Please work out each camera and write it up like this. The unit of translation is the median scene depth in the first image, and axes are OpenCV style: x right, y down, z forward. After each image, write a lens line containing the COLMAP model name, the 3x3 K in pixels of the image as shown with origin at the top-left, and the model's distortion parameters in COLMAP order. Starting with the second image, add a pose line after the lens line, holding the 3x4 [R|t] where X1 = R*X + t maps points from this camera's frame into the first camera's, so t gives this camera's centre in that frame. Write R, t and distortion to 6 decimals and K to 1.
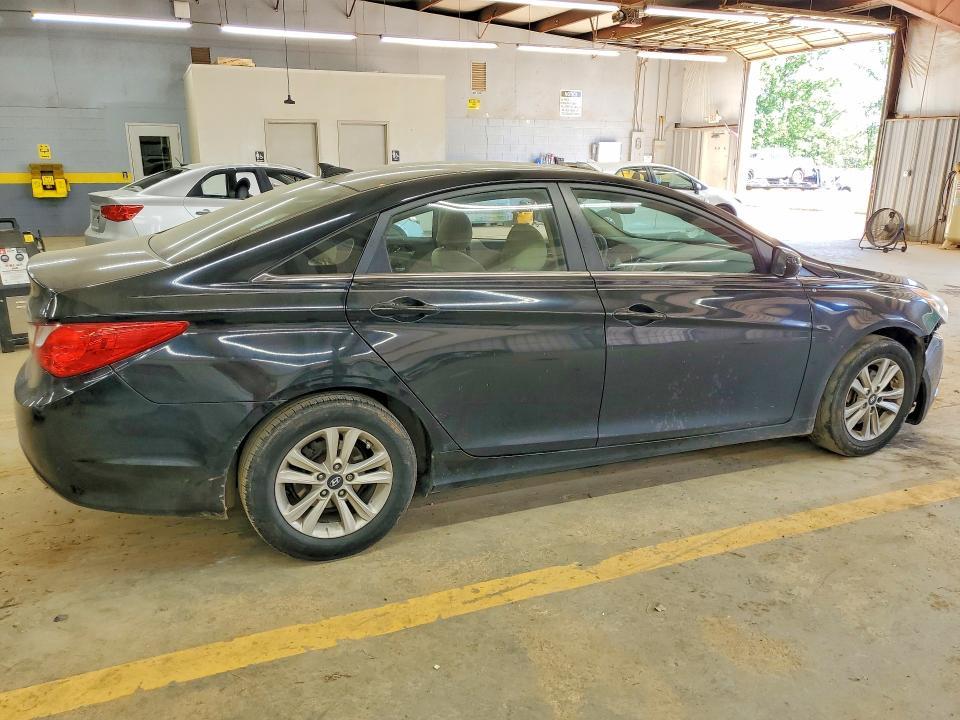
lens RADIAL K [[736.8, 0, 477.3], [0, 736.8, 364.2], [0, 0, 1]] dist [0.022971, -0.017375]
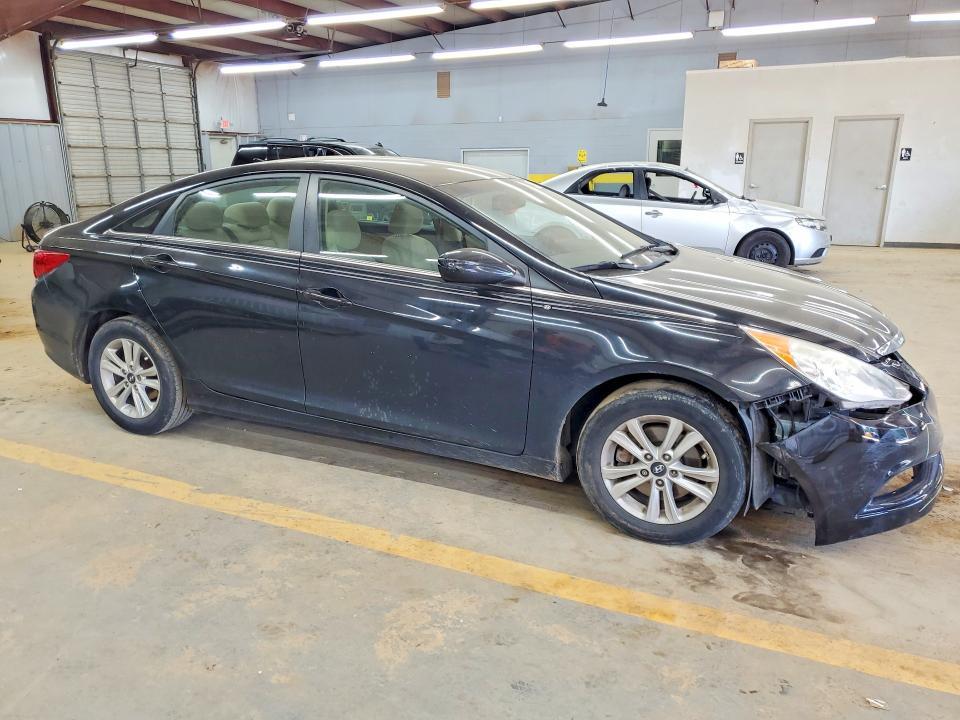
lens RADIAL K [[736.8, 0, 478.5], [0, 736.8, 355.4], [0, 0, 1]] dist [0.022971, -0.017375]
pose [[0.672890, 0.181614, -0.717103, 1.081857], [-0.192436, 0.978994, 0.067370, -0.093180], [0.714275, 0.092664, 0.693704, 0.401388]]
